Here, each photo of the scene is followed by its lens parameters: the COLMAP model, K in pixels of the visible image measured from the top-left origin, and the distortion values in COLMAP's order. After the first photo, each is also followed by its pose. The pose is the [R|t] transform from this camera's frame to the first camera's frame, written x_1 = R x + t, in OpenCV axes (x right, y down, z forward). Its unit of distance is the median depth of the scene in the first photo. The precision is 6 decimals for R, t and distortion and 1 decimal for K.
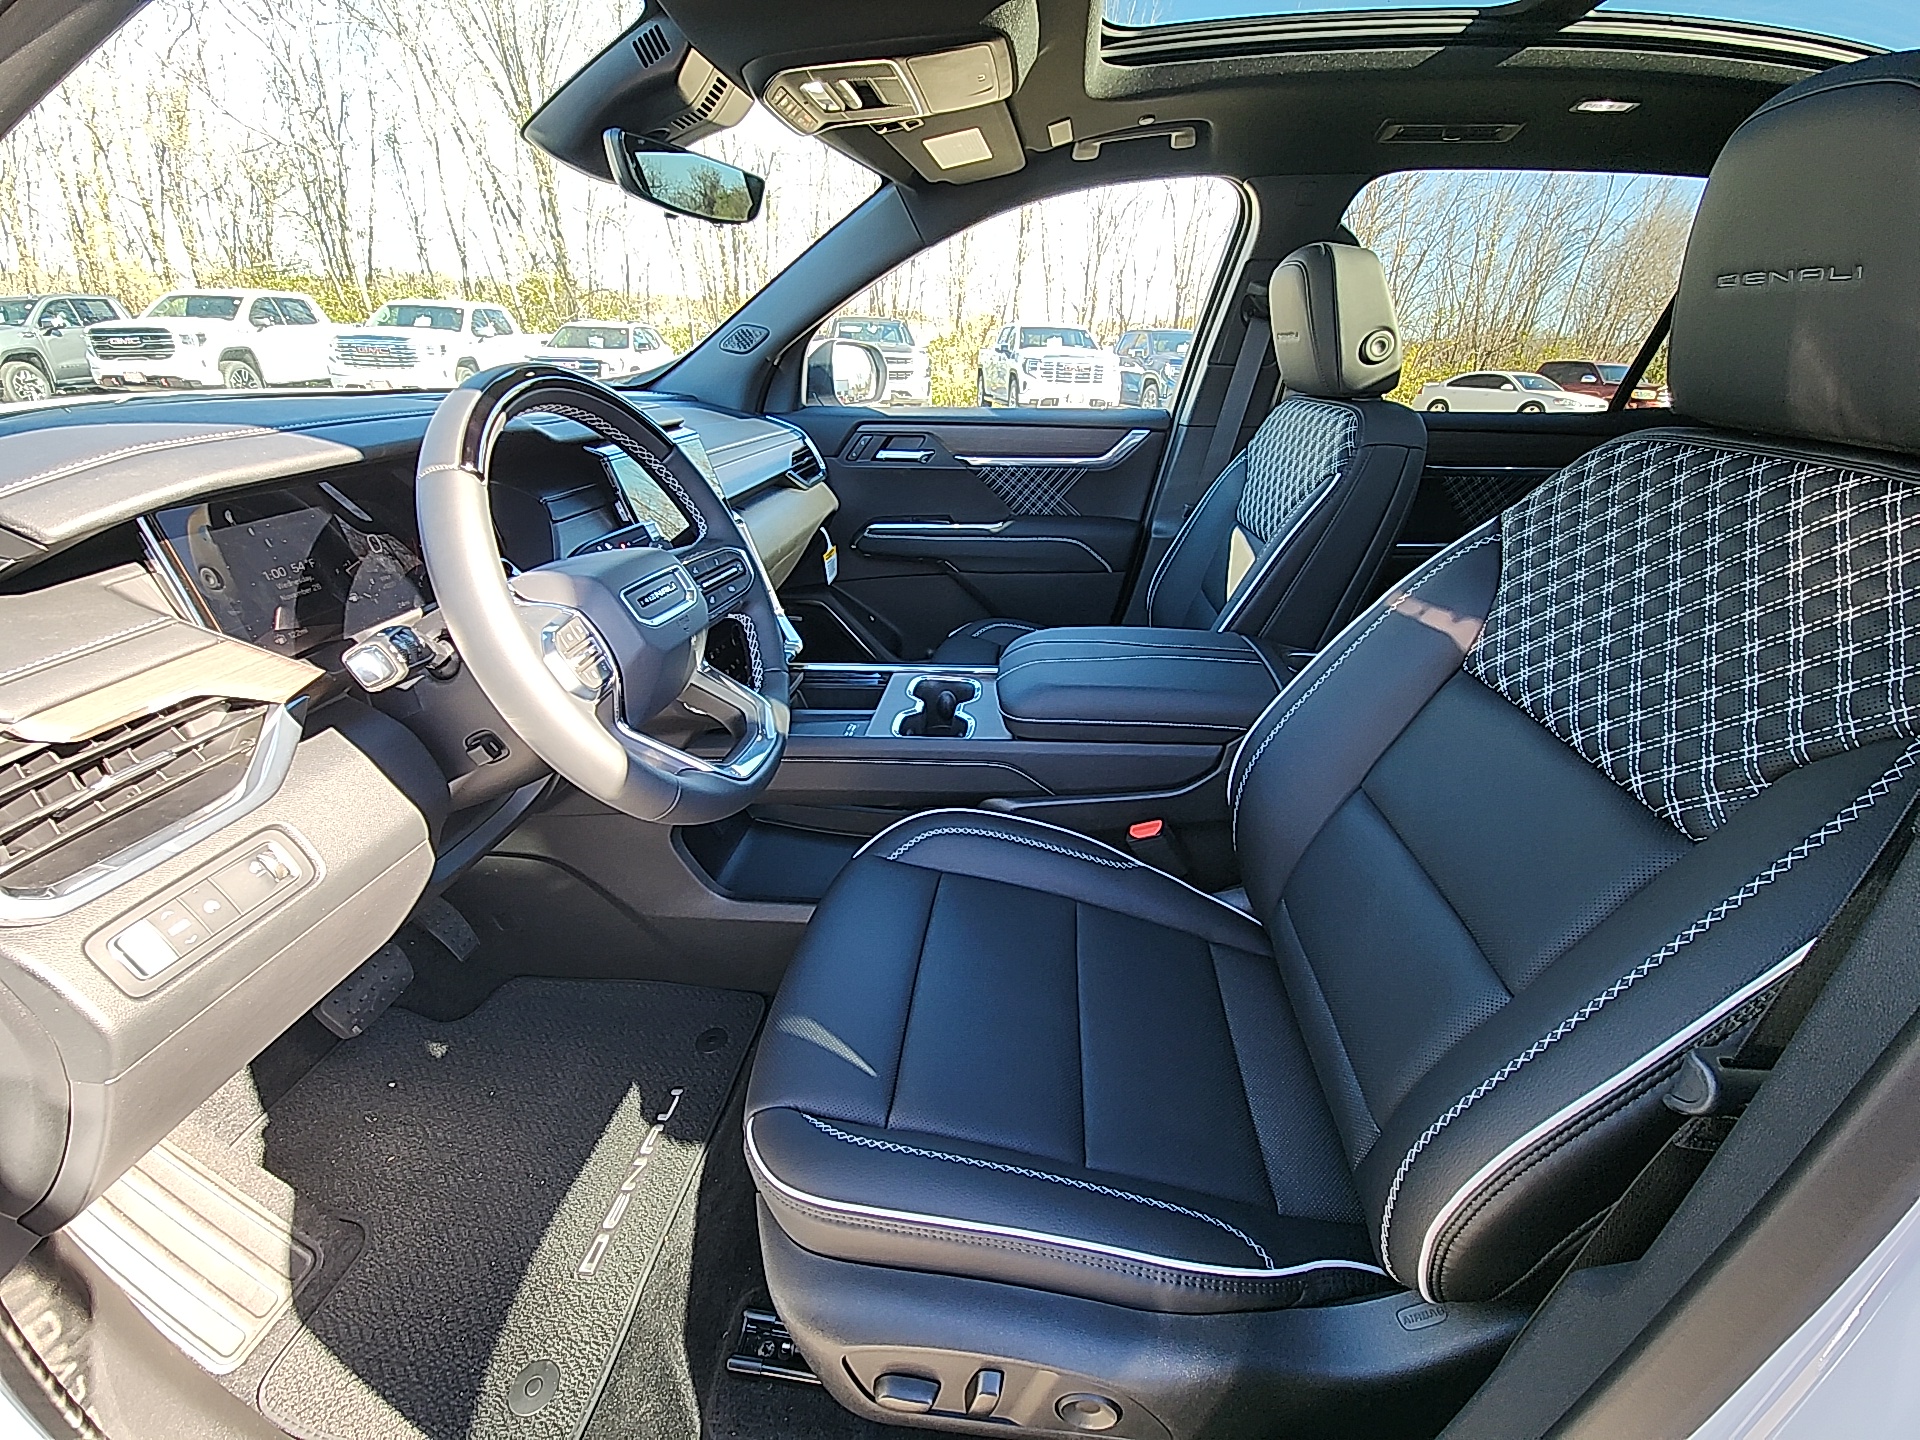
lens RADIAL K [[764.8, 0, 960.7], [0, 764.8, 701.1], [0, 0, 1]] dist [0.017787, -0.010628]
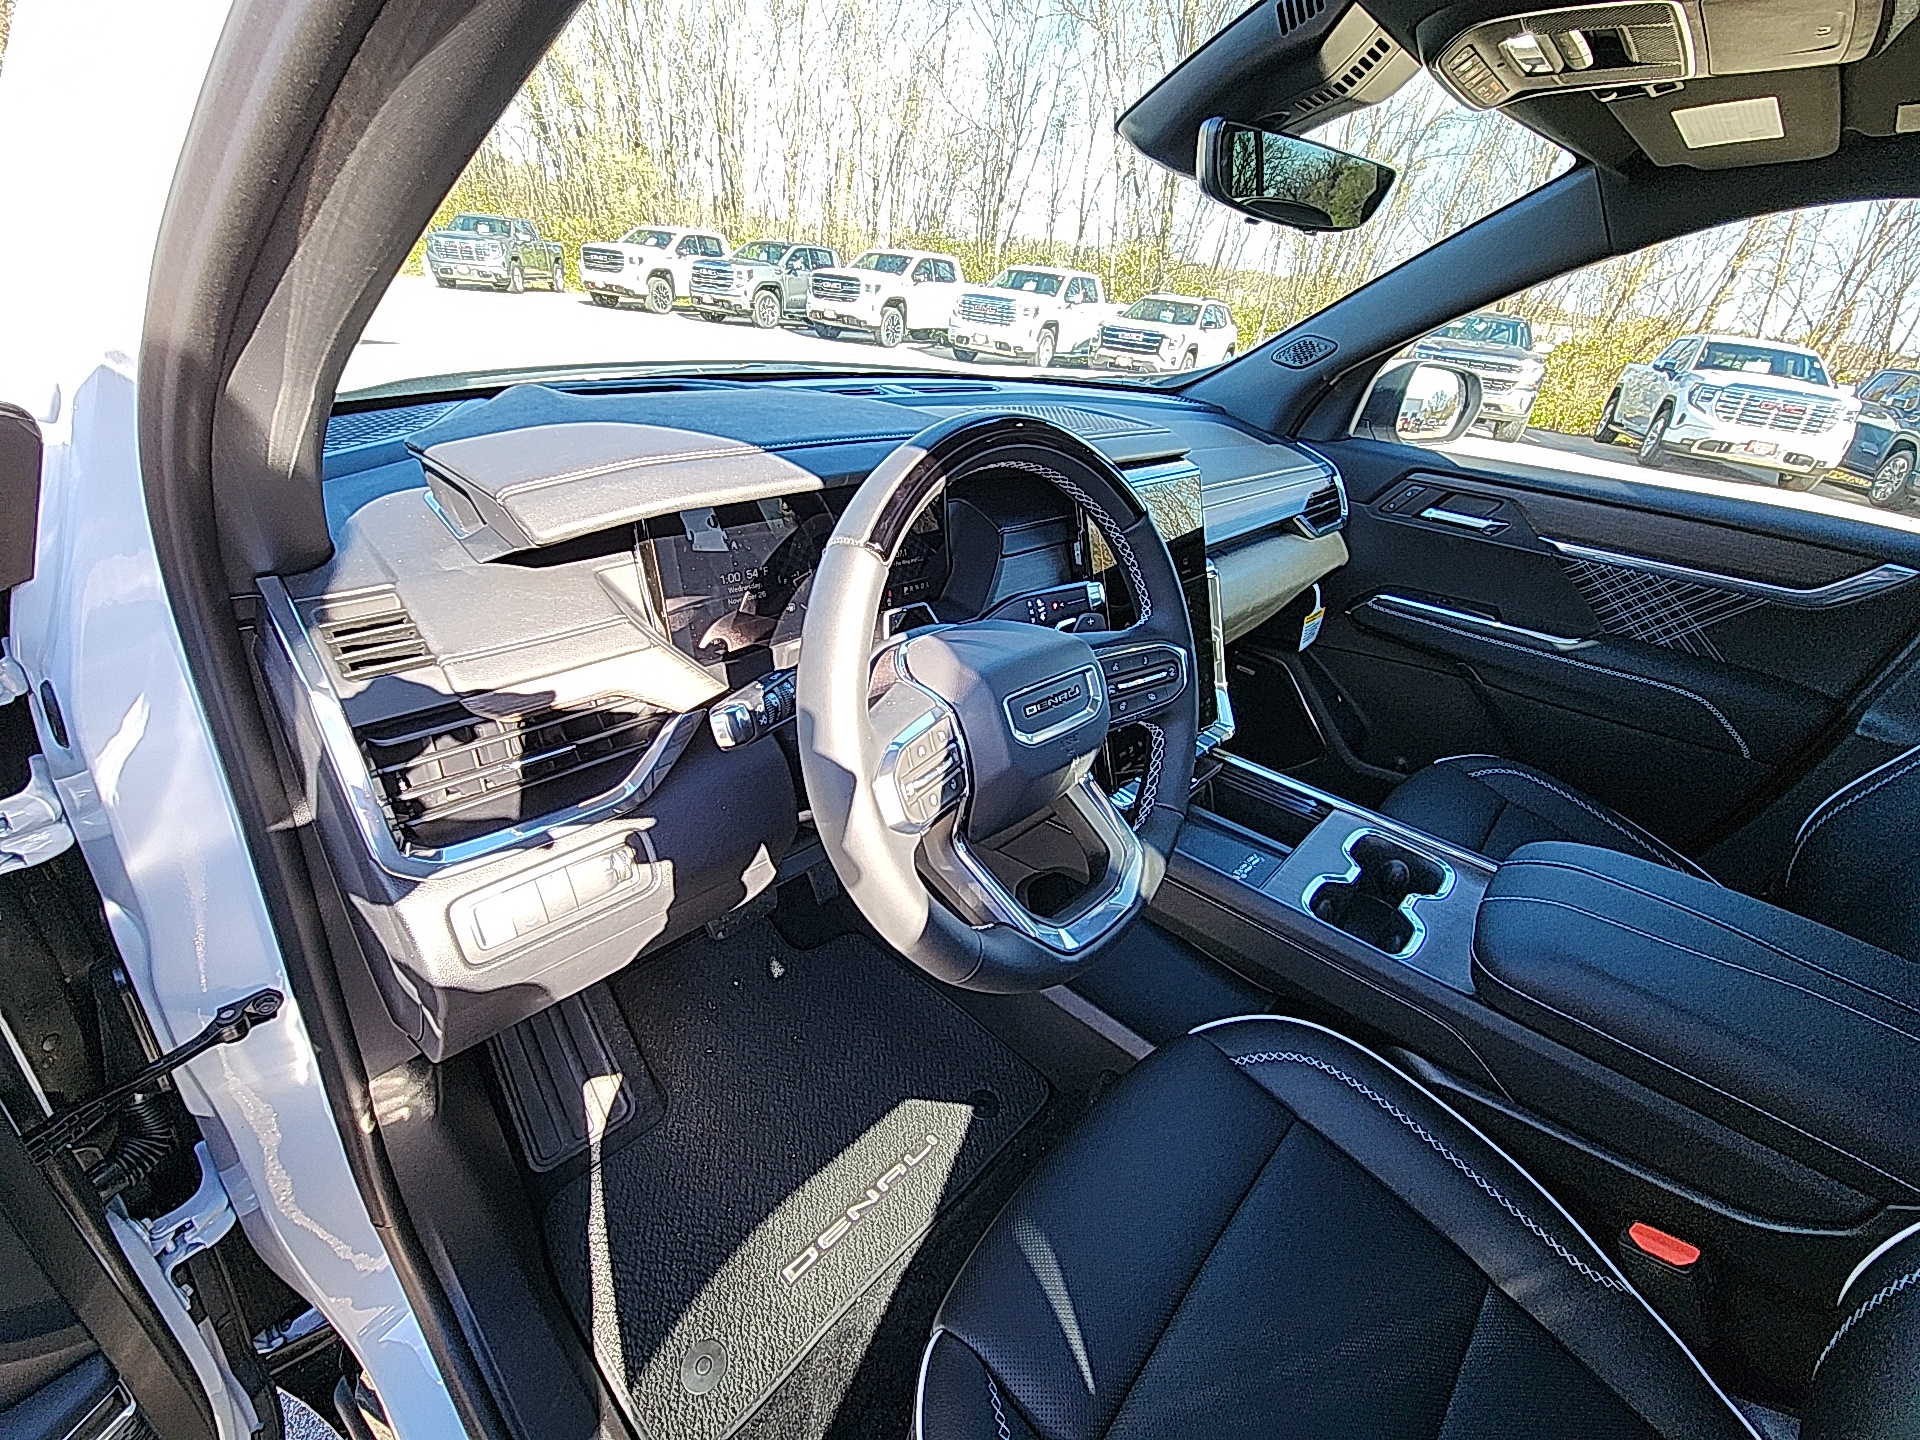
lens RADIAL K [[784.0, 0, 955.2], [0, 784.0, 706.5], [0, 0, 1]] dist [0.006973, -0.006375]
pose [[0.796875, 0.332532, -0.504394, -0.027619], [-0.322465, 0.940128, 0.110346, -0.096100], [0.510888, 0.074718, 0.856394, 0.117844]]
